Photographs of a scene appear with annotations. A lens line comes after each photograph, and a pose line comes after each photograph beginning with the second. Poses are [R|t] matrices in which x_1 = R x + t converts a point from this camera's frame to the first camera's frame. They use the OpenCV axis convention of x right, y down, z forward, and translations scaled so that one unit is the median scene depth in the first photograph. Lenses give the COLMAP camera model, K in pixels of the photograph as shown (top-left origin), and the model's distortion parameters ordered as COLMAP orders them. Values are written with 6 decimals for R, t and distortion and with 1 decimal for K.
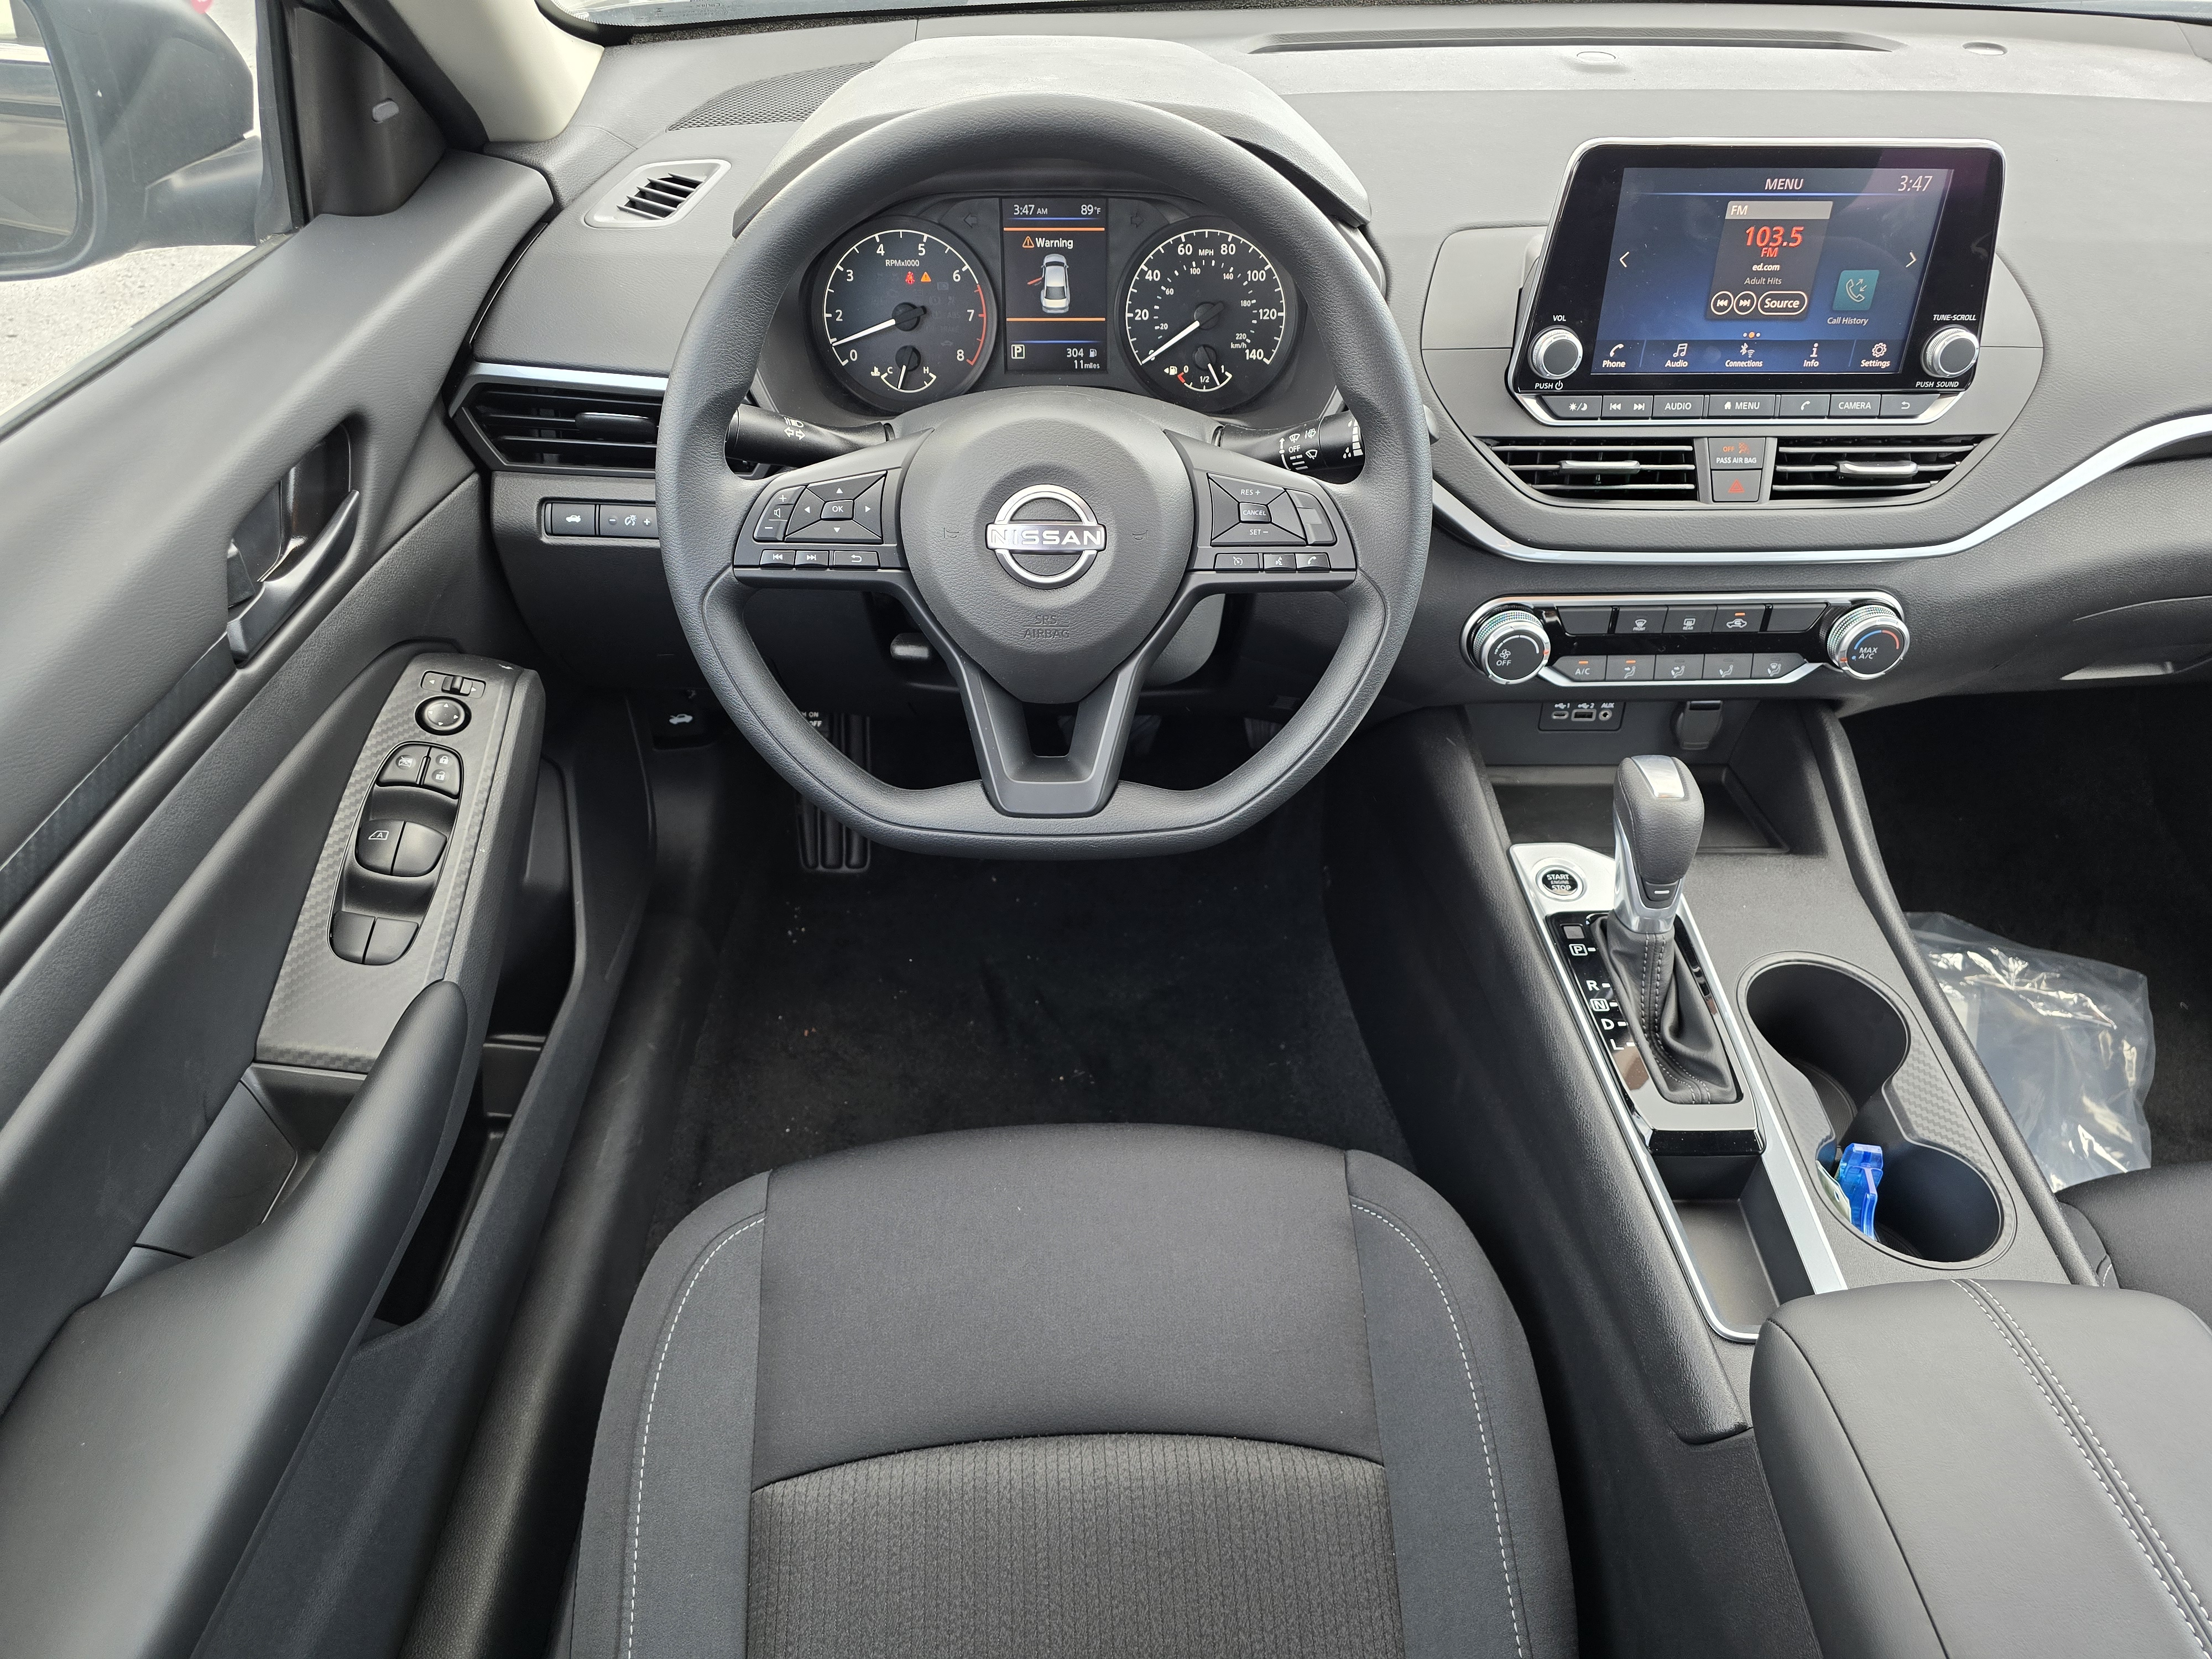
lens RADIAL K [[1495.7, 0, 1120.7], [0, 1495.7, 820.6], [0, 0, 1]] dist [0.052610, -0.053941]
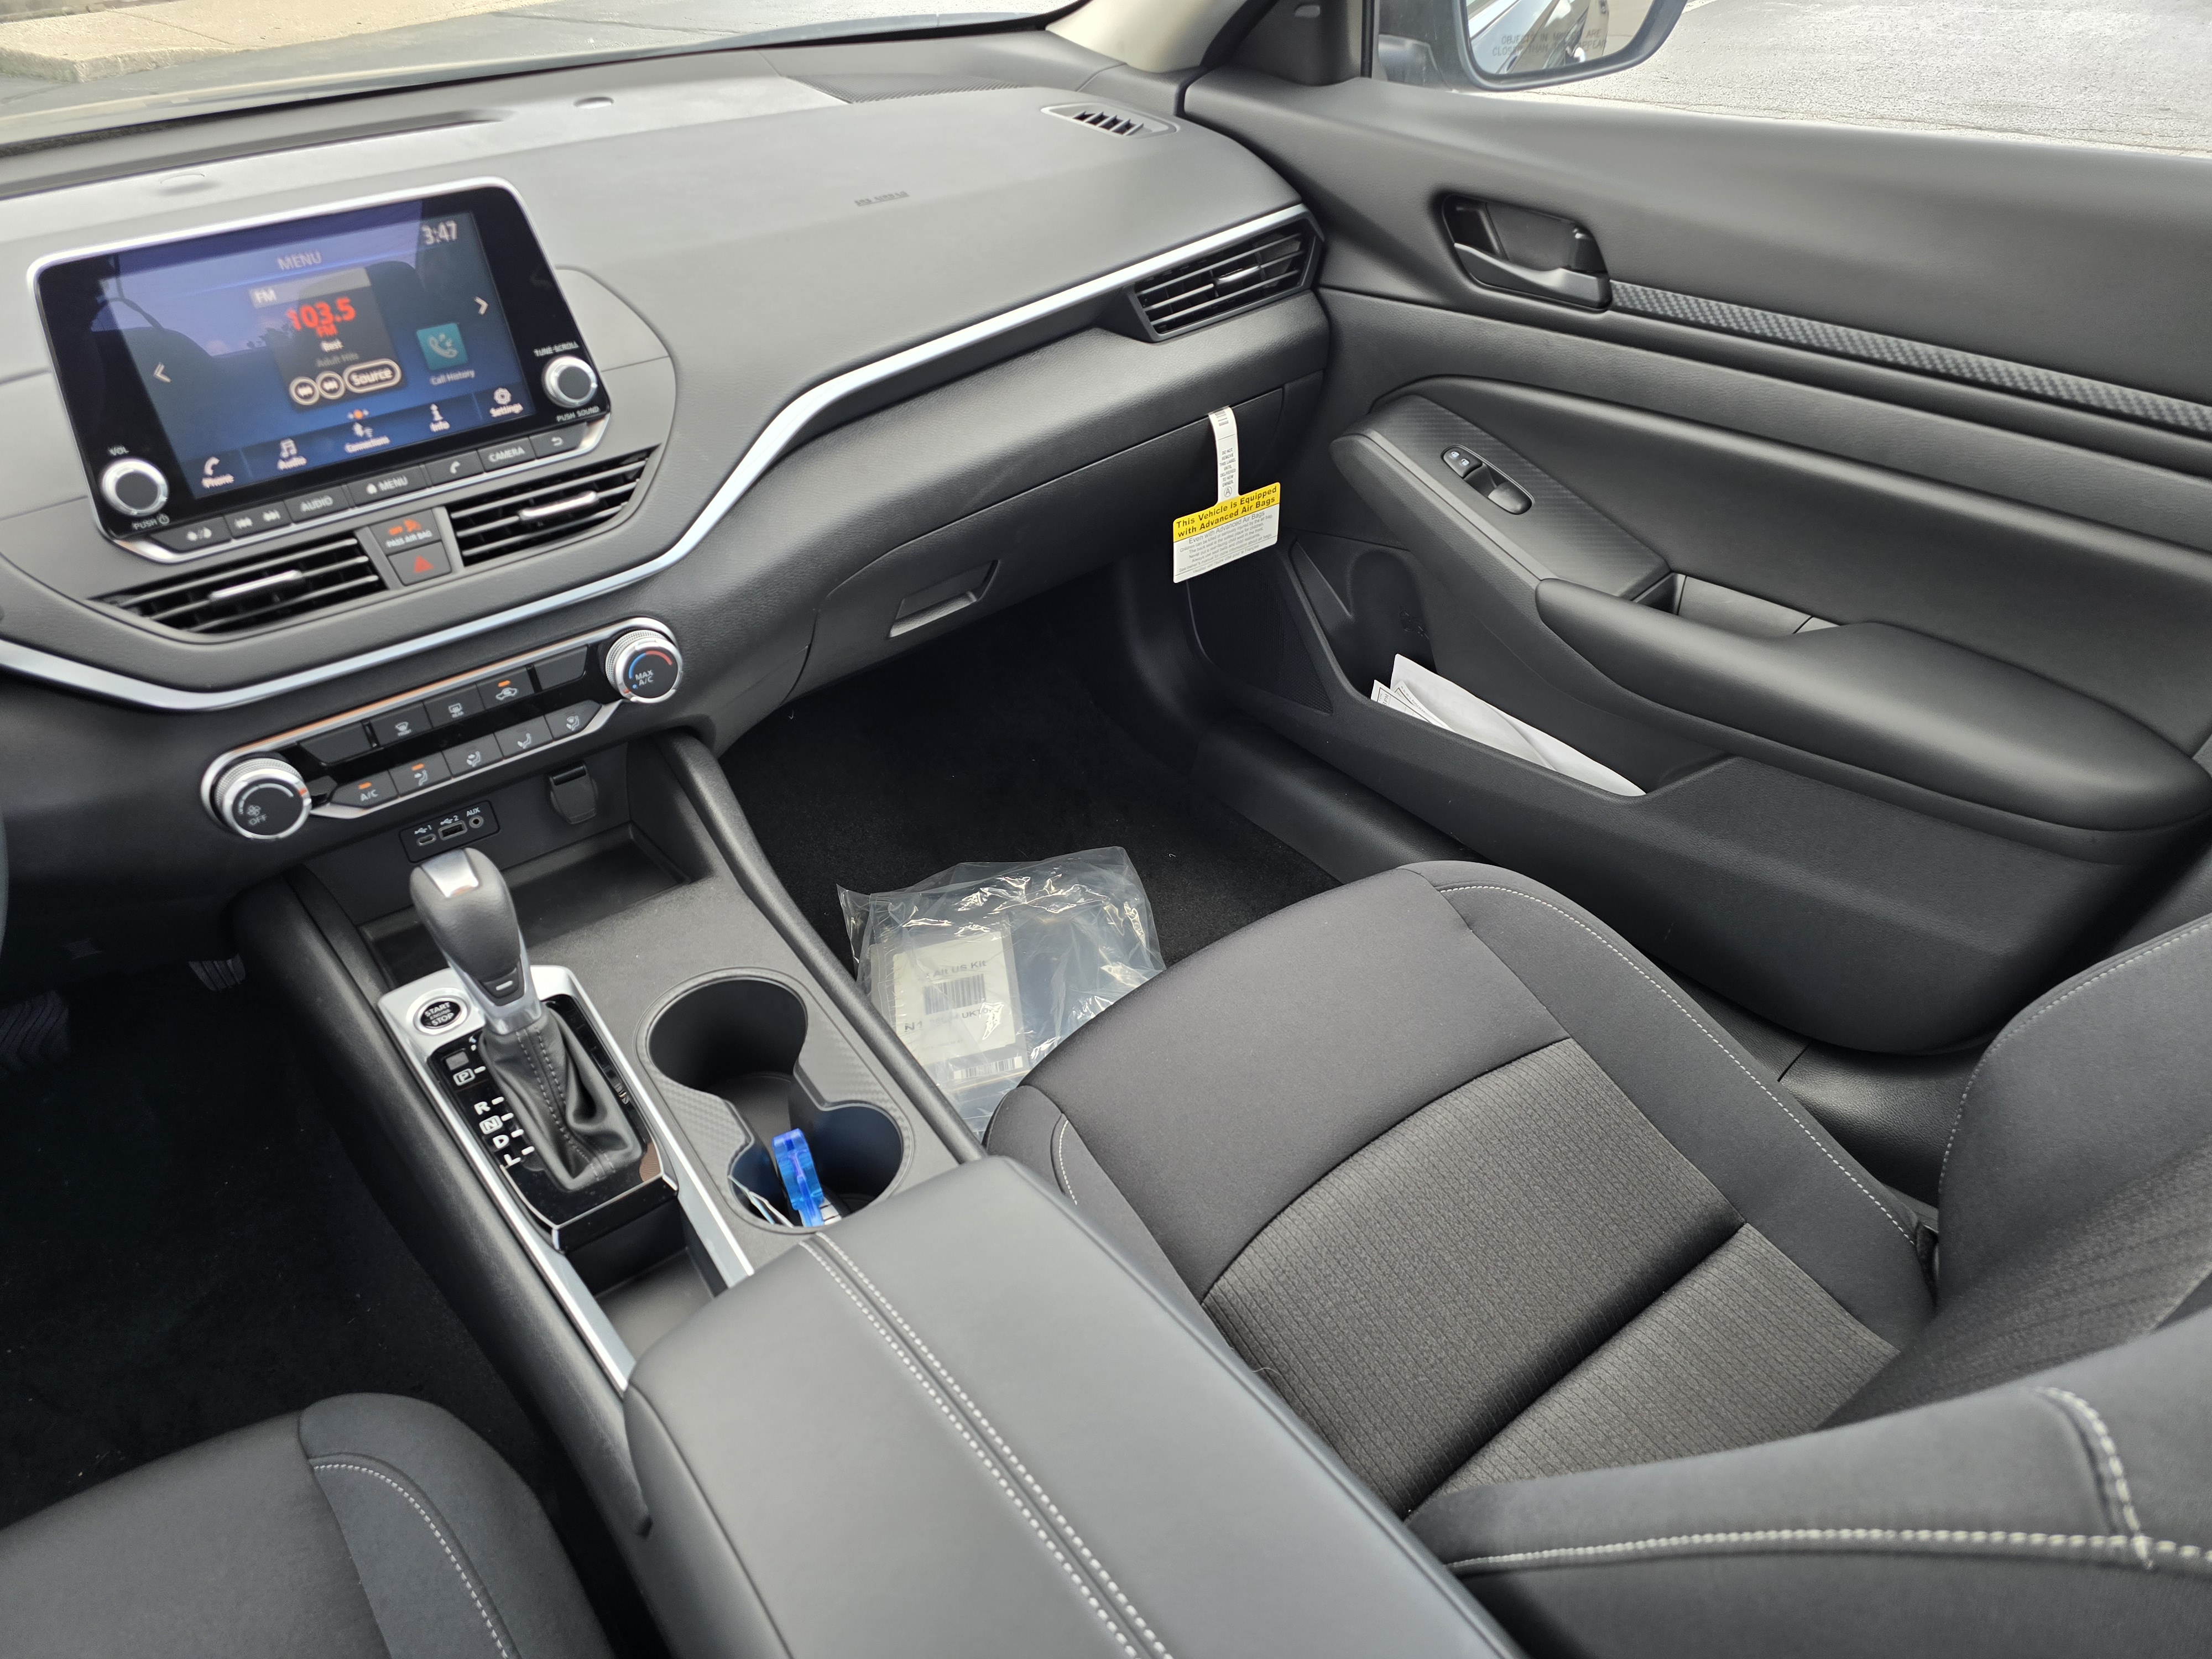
lens RADIAL K [[1495.7, 0, 1120.0], [0, 1495.7, 818.7], [0, 0, 1]] dist [0.052610, -0.053941]
pose [[0.819616, -0.372482, 0.435300, 0.288341], [0.401581, 0.915420, 0.027189, 0.076701], [-0.408610, 0.152524, 0.899875, -0.017650]]
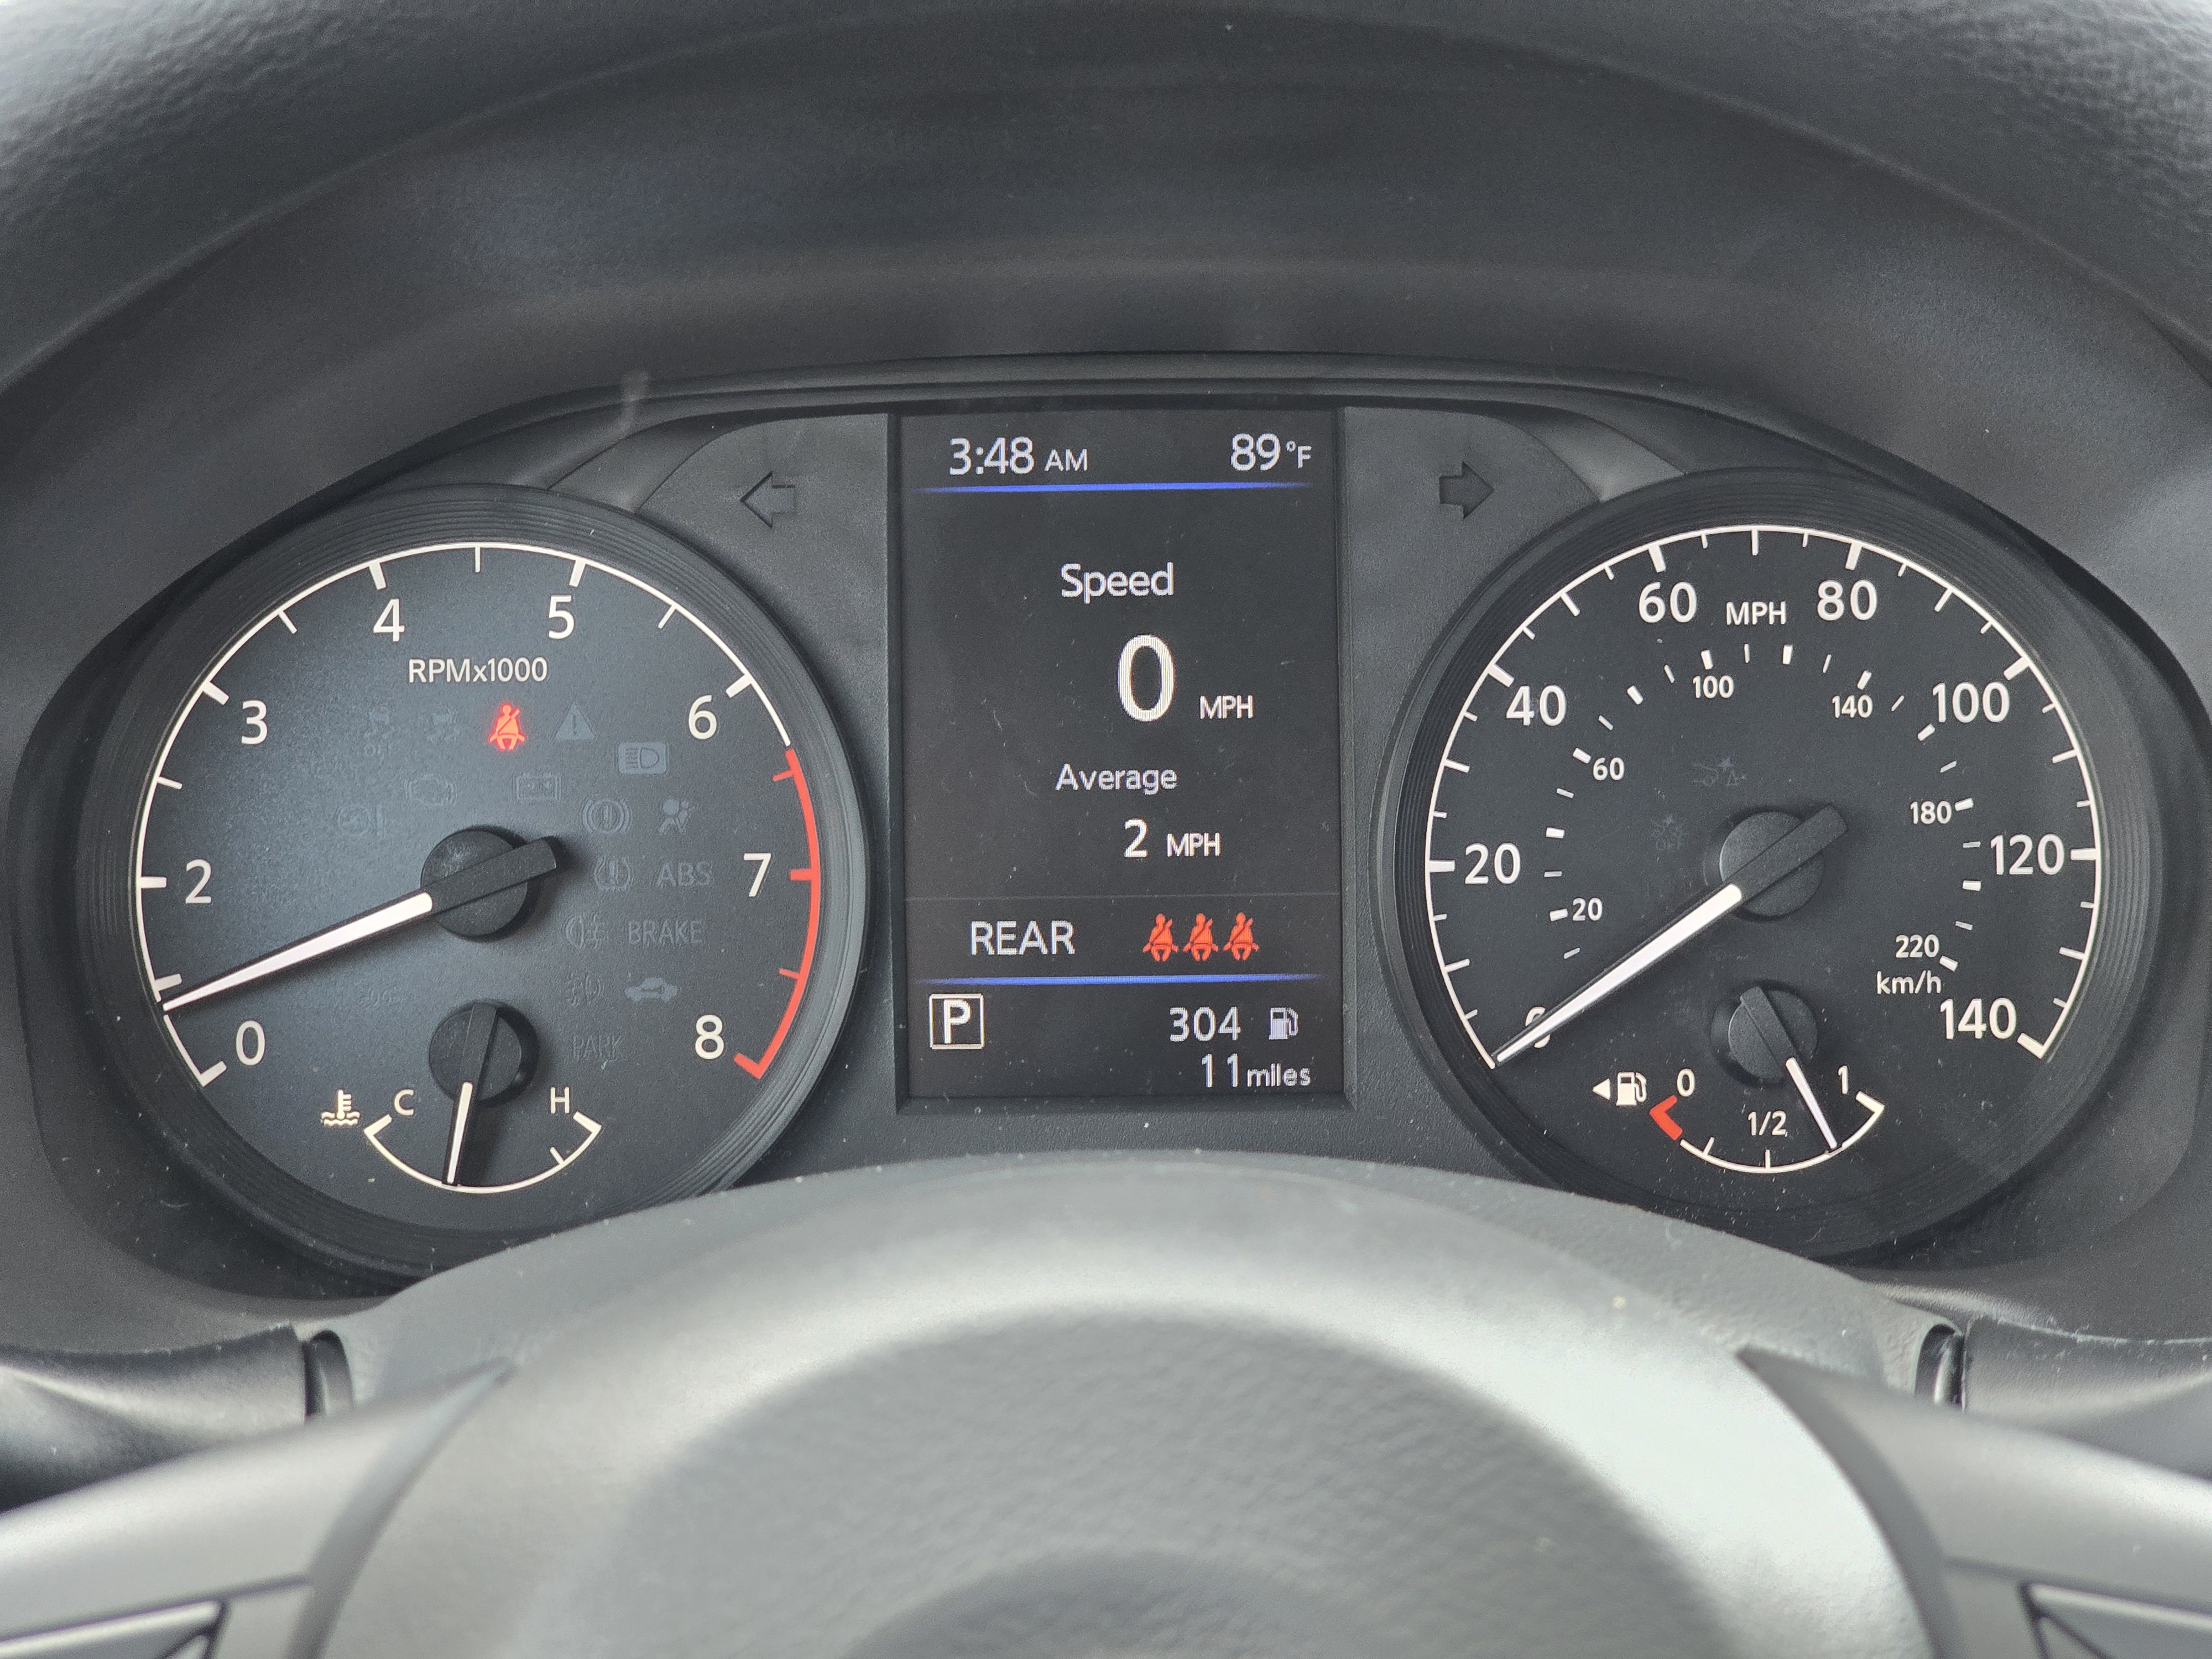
lens RADIAL K [[4530.1, 0, 1124.8], [0, 4530.1, 816.9], [0, 0, 1]] dist [-0.030735, 0.000000]
pose [[0.999857, -0.012356, -0.011530, -0.038409], [0.007384, 0.933061, -0.359642, -0.100572], [0.015202, 0.359506, 0.933019, 0.378083]]
